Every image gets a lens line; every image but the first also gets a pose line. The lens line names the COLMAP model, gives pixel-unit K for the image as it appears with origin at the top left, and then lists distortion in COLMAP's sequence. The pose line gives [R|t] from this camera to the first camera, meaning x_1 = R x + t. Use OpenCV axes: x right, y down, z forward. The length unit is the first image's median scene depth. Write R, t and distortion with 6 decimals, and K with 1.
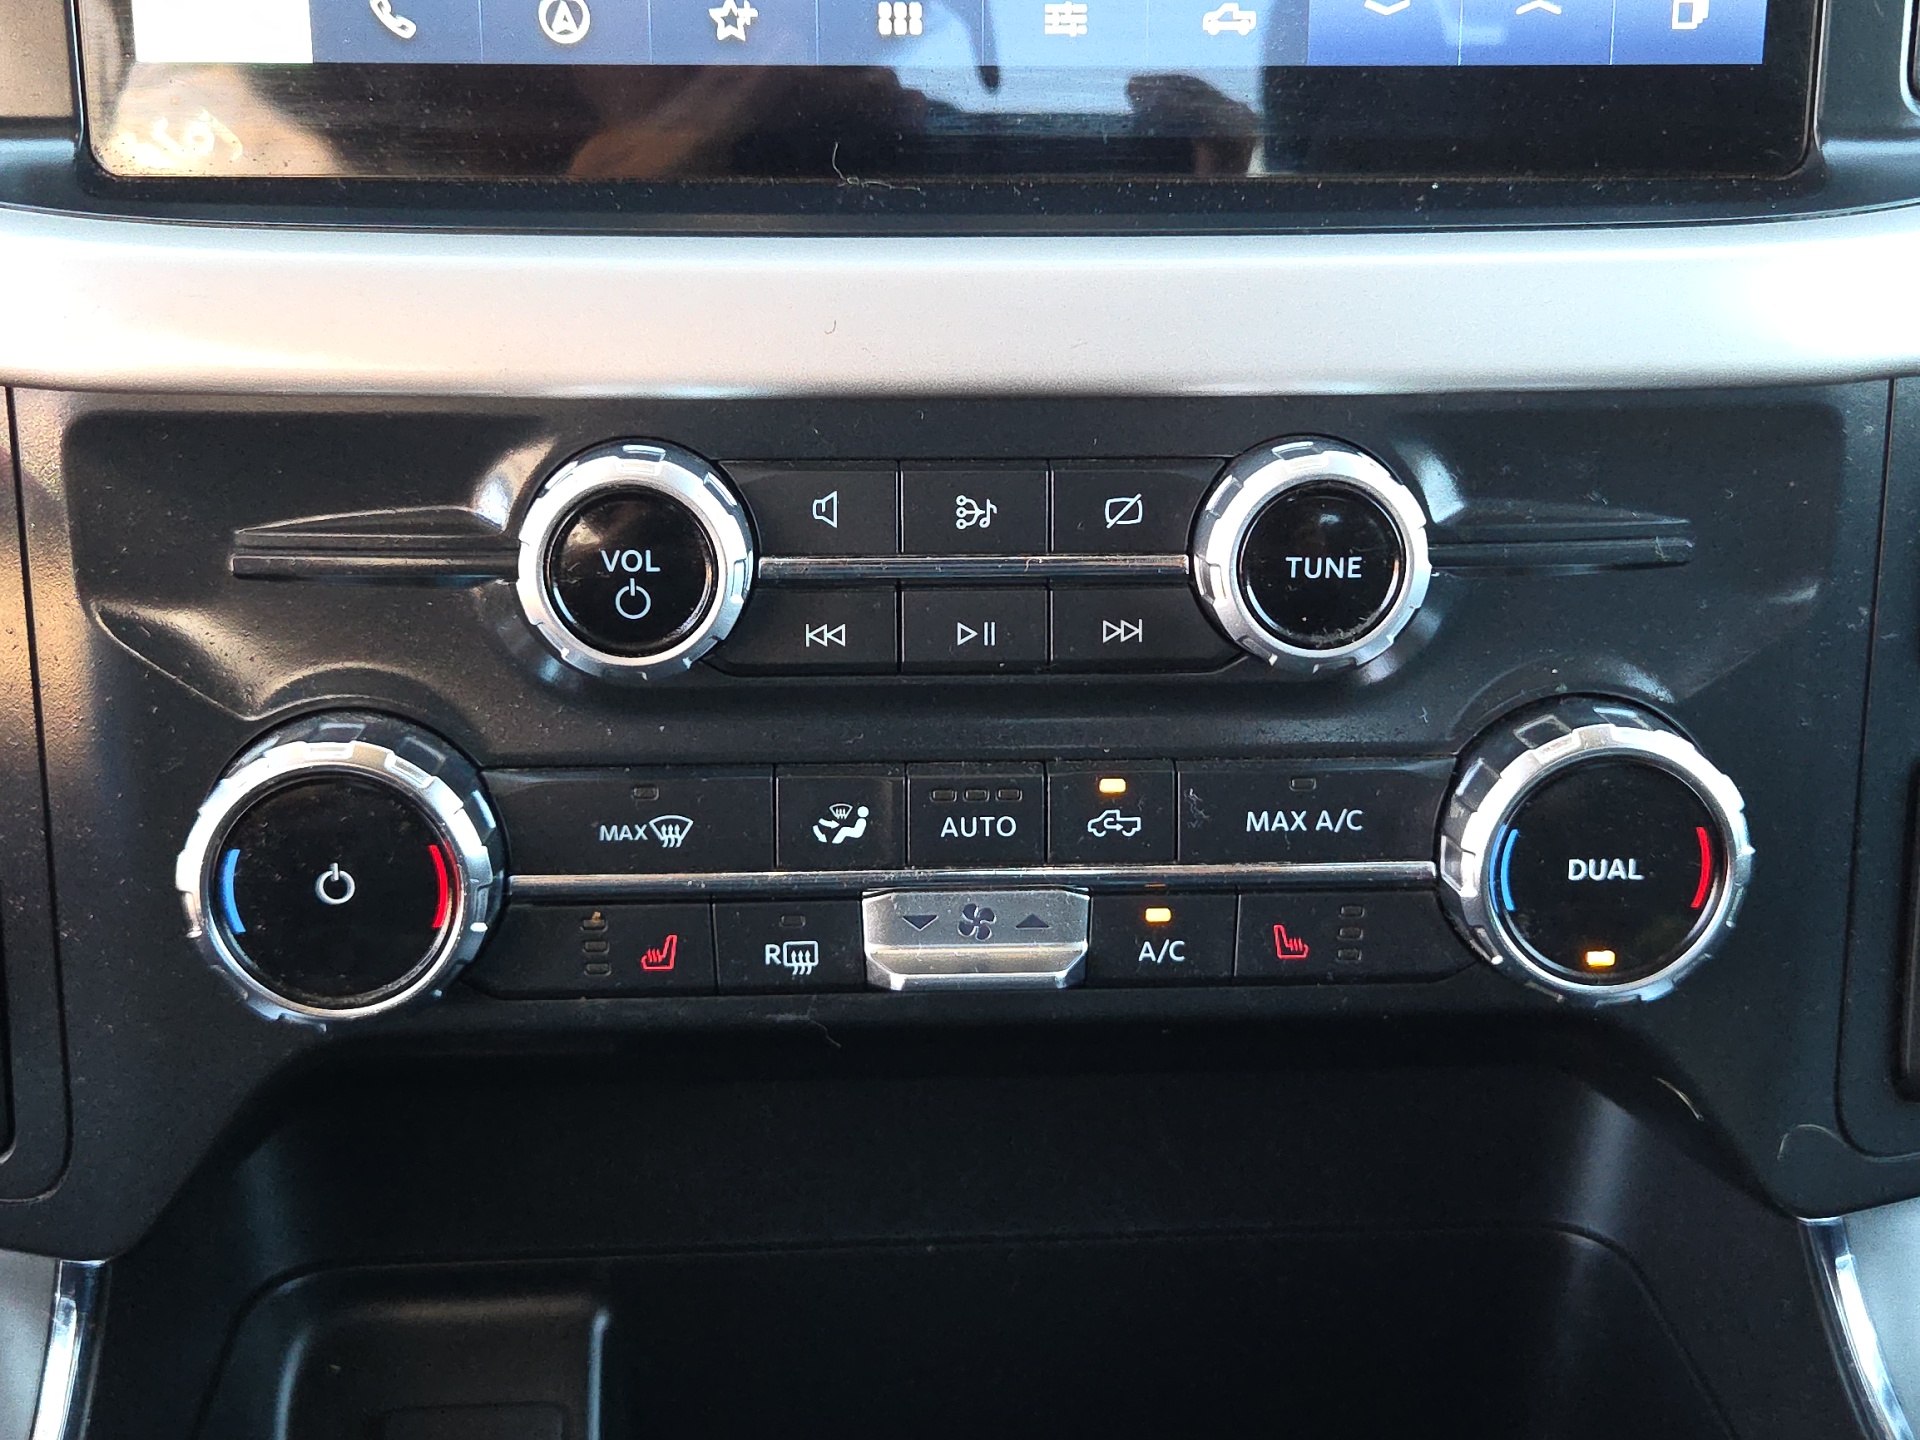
lens RADIAL K [[2264.9, 0, 950.5], [0, 2264.9, 670.2], [0, 0, 1]] dist [0.036339, 0.000000]
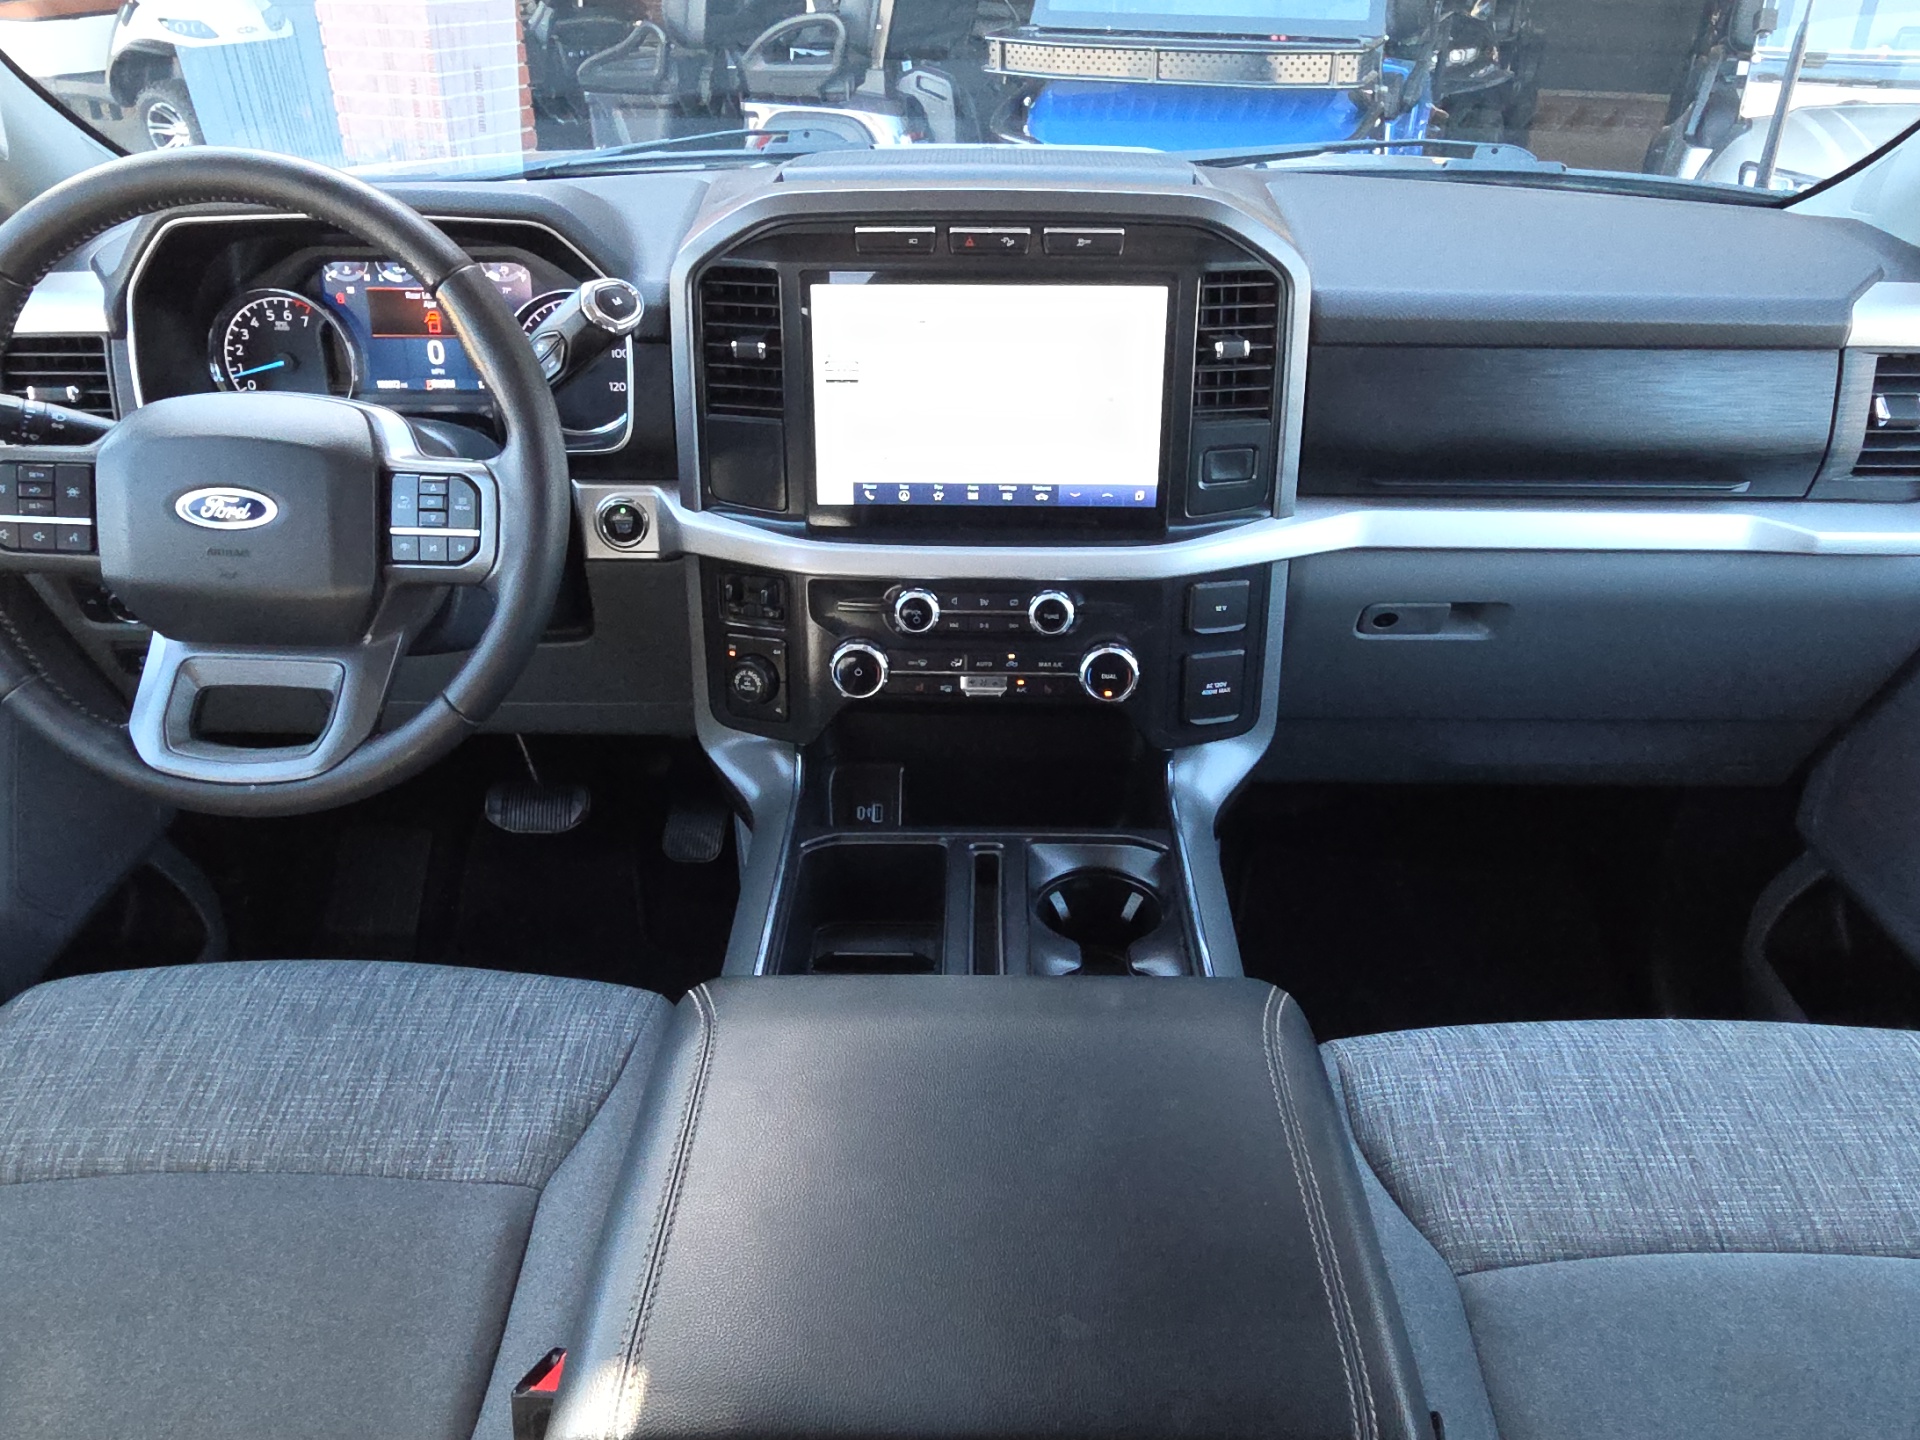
lens RADIAL K [[1392.7, 0, 960.6], [0, 1392.7, 704.6], [0, 0, 1]] dist [-0.002841, -0.001795]
pose [[0.996447, 0.034054, -0.077030, 0.200598], [-0.022887, 0.989678, 0.141466, -0.274803], [0.081052, -0.139201, 0.986942, -2.043984]]
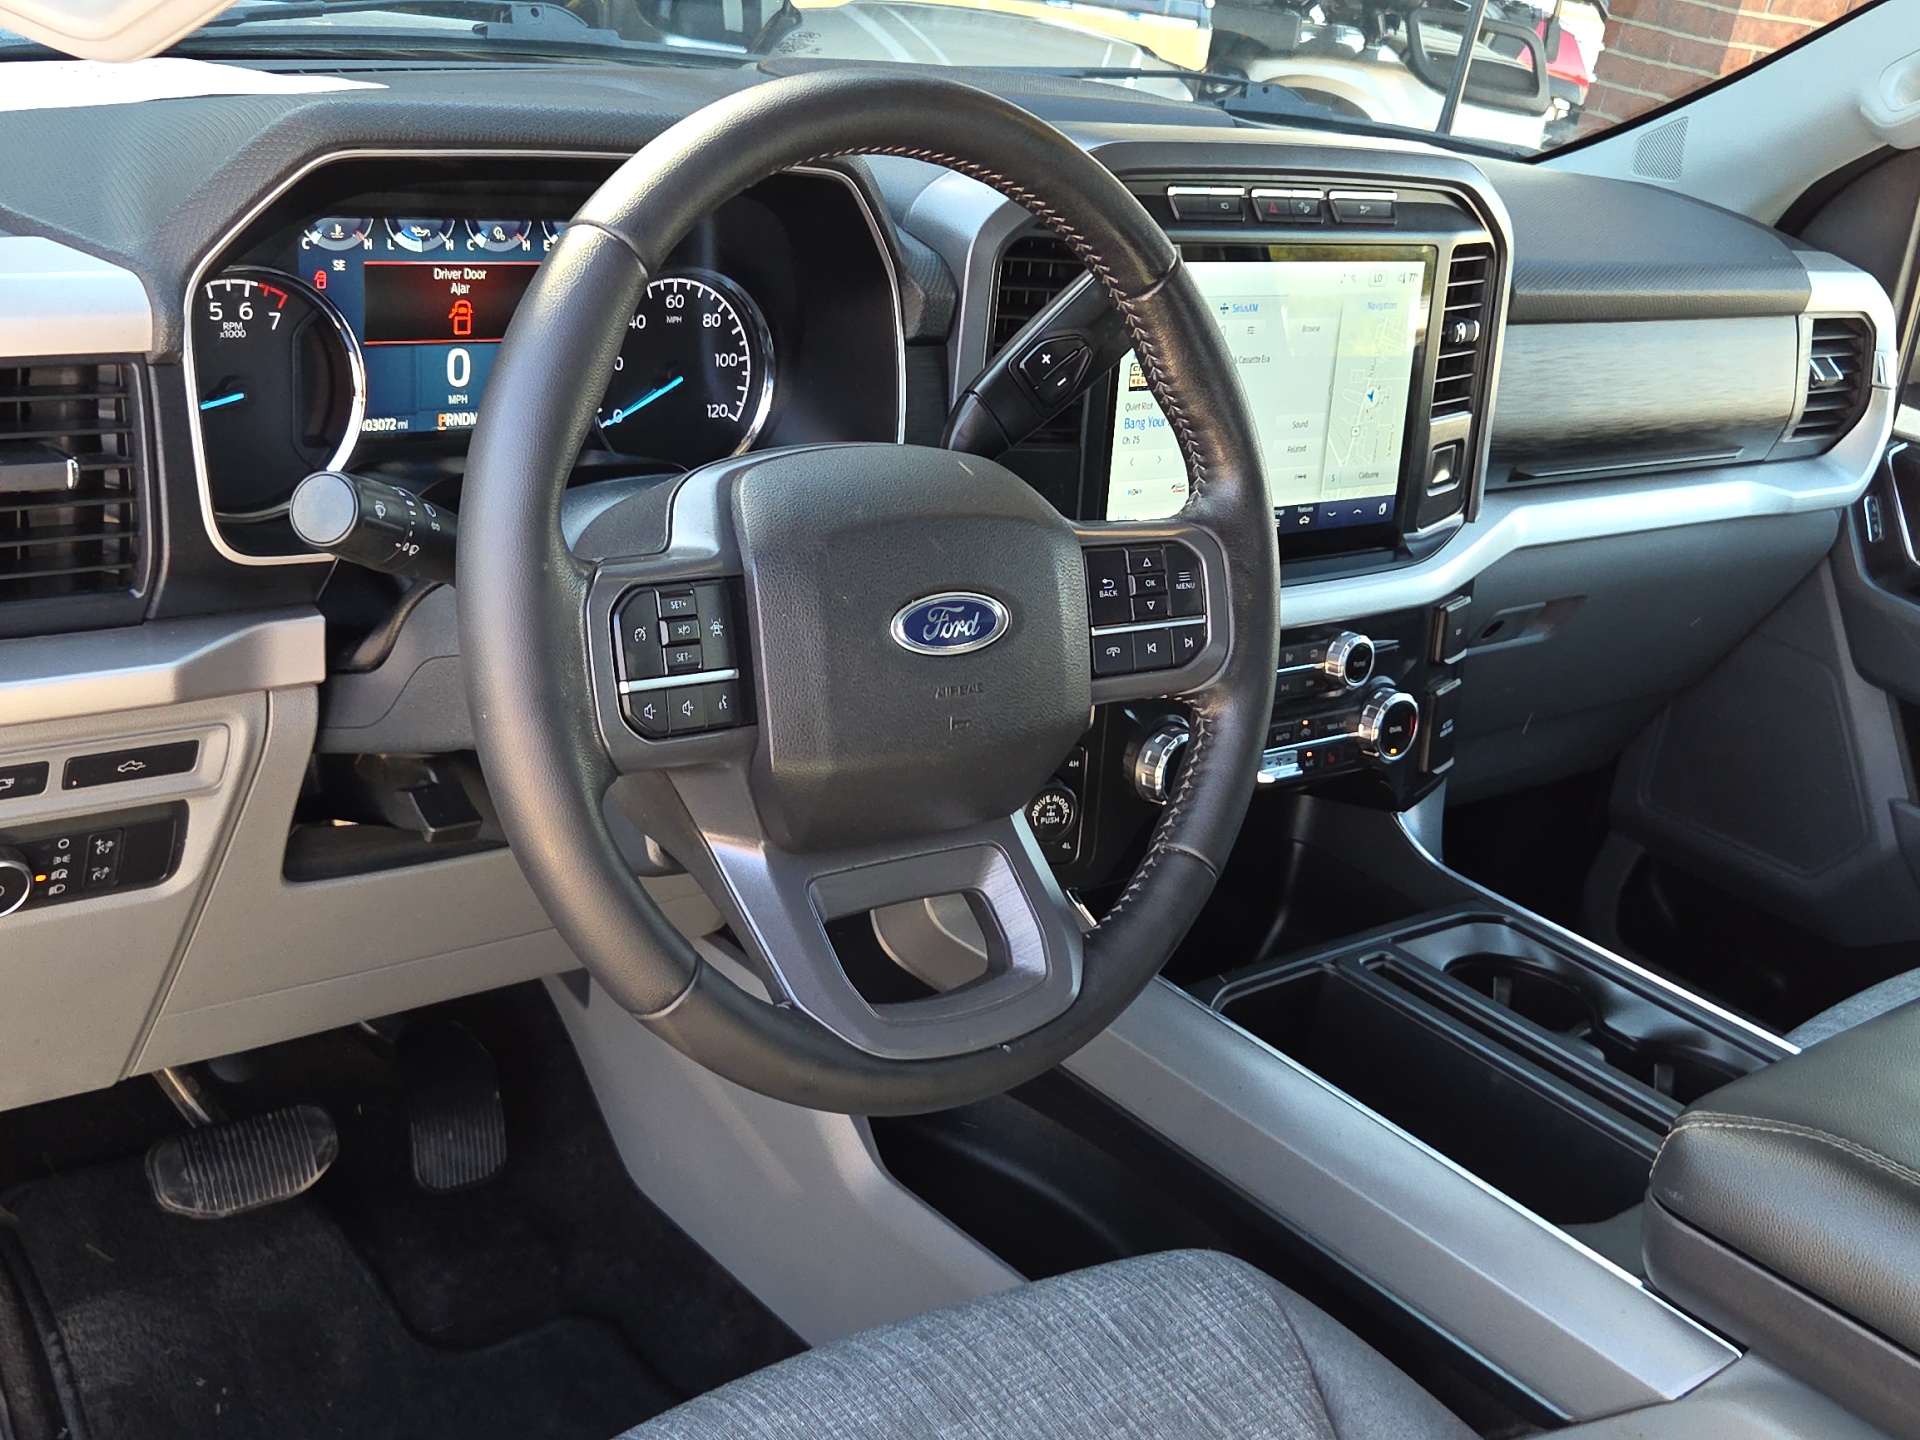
lens RADIAL K [[2264.9, 0, 966.3], [0, 2264.9, 720.3], [0, 0, 1]] dist [0.036339, 0.000000]
pose [[0.792491, -0.113441, 0.599241, -2.758699], [0.066477, 0.992762, 0.100023, -0.386073], [-0.606250, -0.039431, 0.794296, -1.766174]]
